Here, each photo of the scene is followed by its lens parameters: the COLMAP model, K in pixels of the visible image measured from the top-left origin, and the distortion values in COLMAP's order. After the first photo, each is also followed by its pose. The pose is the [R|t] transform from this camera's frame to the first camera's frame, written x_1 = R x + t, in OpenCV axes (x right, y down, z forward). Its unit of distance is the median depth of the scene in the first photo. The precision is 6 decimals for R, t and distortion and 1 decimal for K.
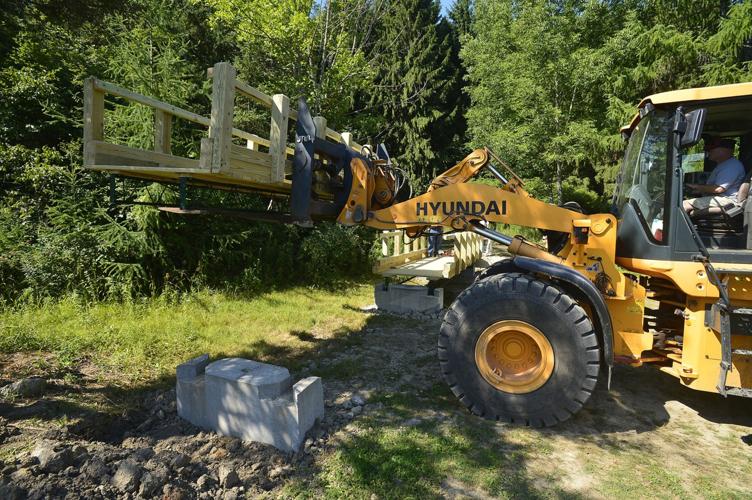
lens RADIAL K [[363.3, 0, 376.4], [0, 363.3, 250.4], [0, 0, 1]] dist [-0.049595, 0.015193]
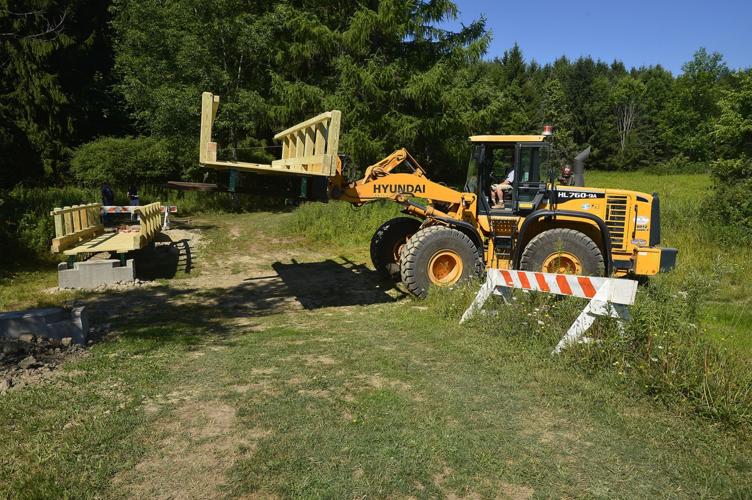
lens RADIAL K [[489.6, 0, 376.6], [0, 489.6, 246.1], [0, 0, 1]] dist [-0.011168, 0.009745]
pose [[0.742963, -0.101887, 0.661532, -0.240061], [0.074683, 0.994794, 0.069339, 0.018540], [-0.665152, -0.002111, 0.746705, -0.559208]]
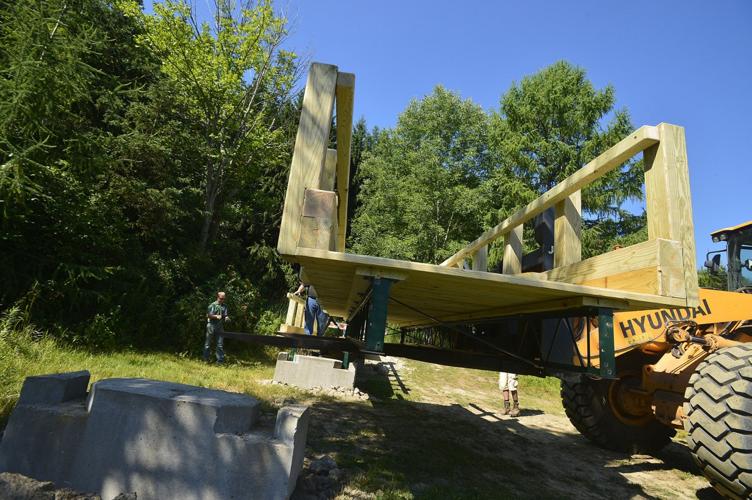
lens RADIAL K [[363.3, 0, 376.1], [0, 363.3, 249.6], [0, 0, 1]] dist [-0.049595, 0.015193]
pose [[0.919002, 0.205229, 0.336626, -0.132245], [-0.097584, 0.945671, -0.310135, 0.111513], [-0.381986, 0.252165, 0.889100, 0.130775]]
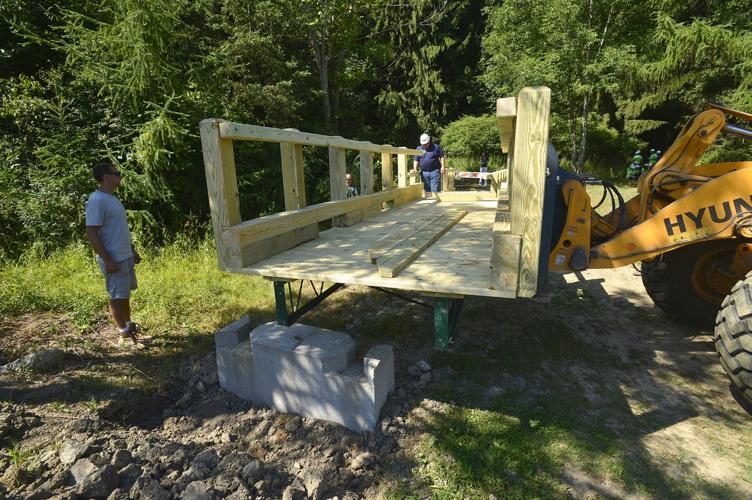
lens RADIAL K [[363.3, 0, 377.9], [0, 363.3, 251.7], [0, 0, 1]] dist [-0.049595, 0.015193]
pose [[0.999962, -0.008627, 0.000778, -0.077997], [0.008389, 0.986895, 0.161147, 0.000062], [-0.002158, -0.161134, 0.986930, 0.085995]]
